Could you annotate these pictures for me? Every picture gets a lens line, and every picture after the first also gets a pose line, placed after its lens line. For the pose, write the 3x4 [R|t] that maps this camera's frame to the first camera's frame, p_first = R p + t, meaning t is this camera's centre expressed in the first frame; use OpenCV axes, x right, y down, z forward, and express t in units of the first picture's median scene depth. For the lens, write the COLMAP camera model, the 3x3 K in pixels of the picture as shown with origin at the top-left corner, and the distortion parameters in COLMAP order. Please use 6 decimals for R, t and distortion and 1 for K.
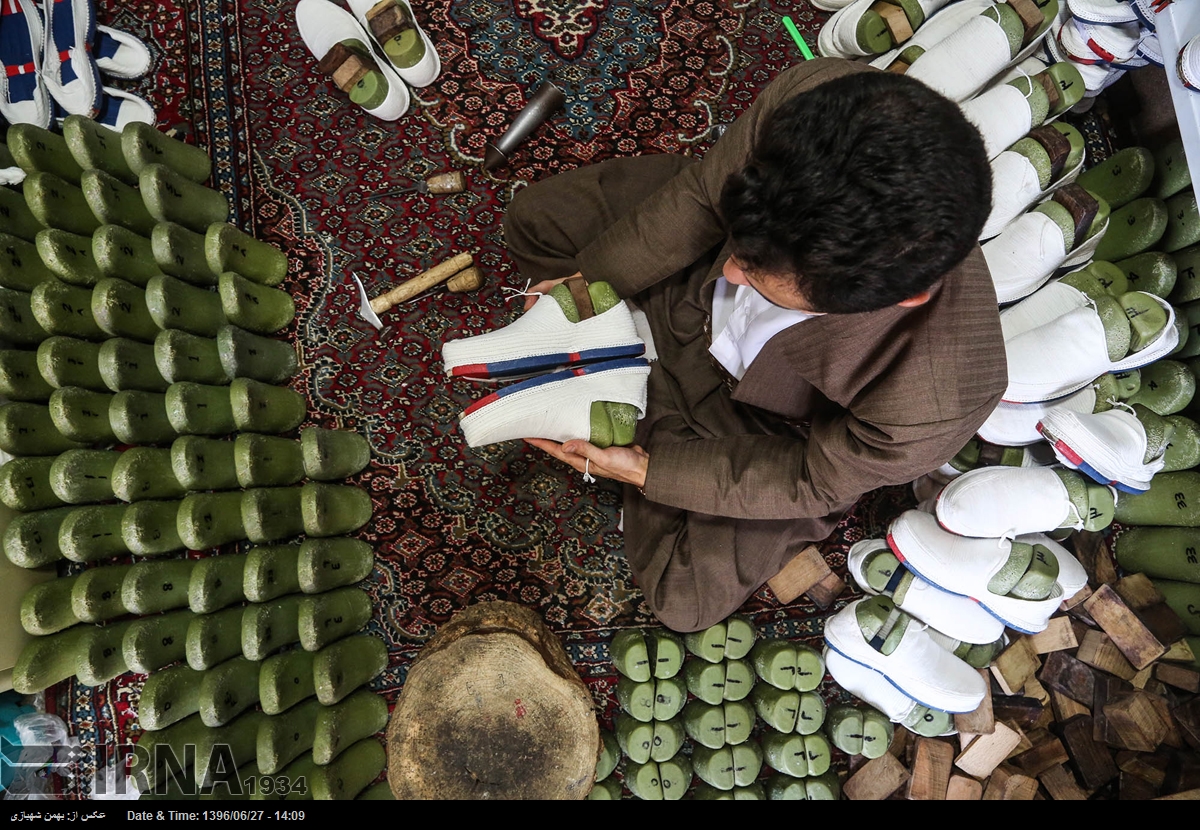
lens RADIAL K [[819.3, 0, 599.7], [0, 819.3, 395.8], [0, 0, 1]] dist [-0.122852, 0.072767]
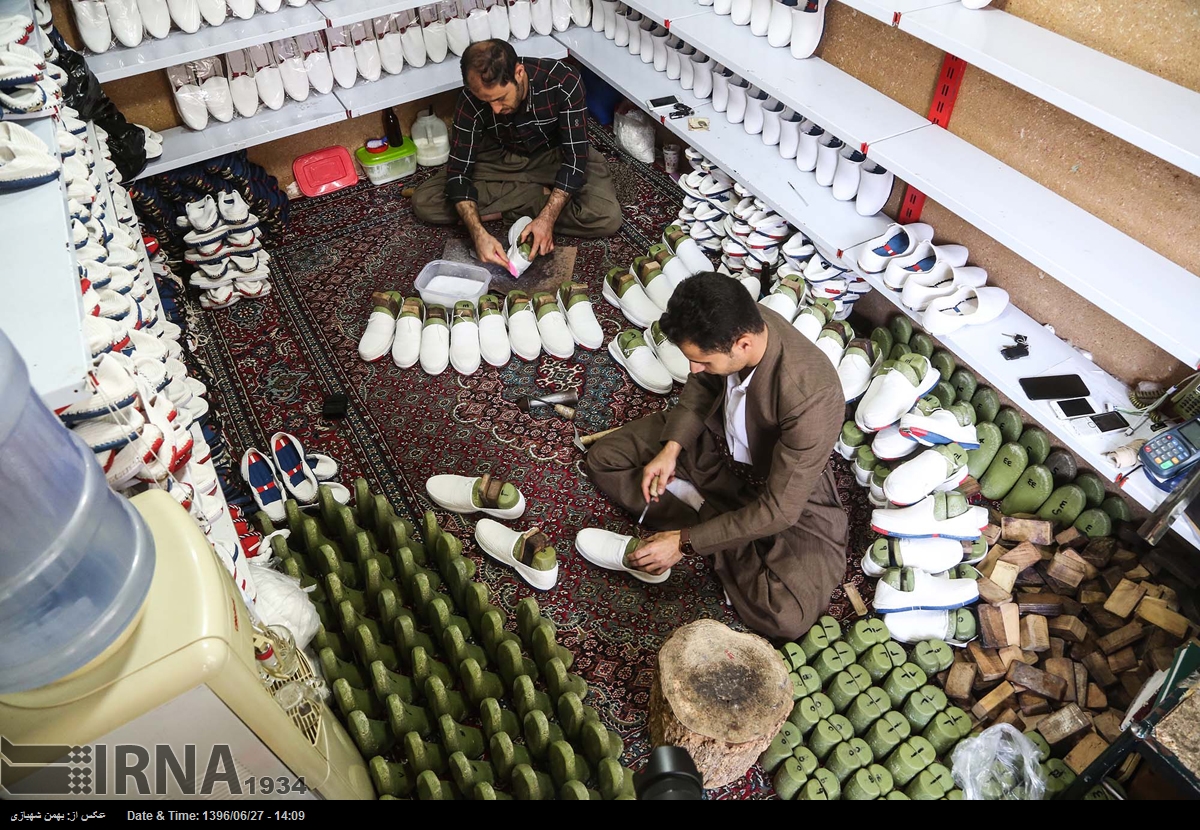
lens RADIAL K [[819.3, 0, 599.7], [0, 819.3, 395.8], [0, 0, 1]] dist [-0.122852, 0.072767]
pose [[0.926853, -0.290483, 0.237829, -0.451886], [0.374906, 0.749423, -0.545721, 0.614991], [-0.019712, 0.594966, 0.803509, -0.471016]]
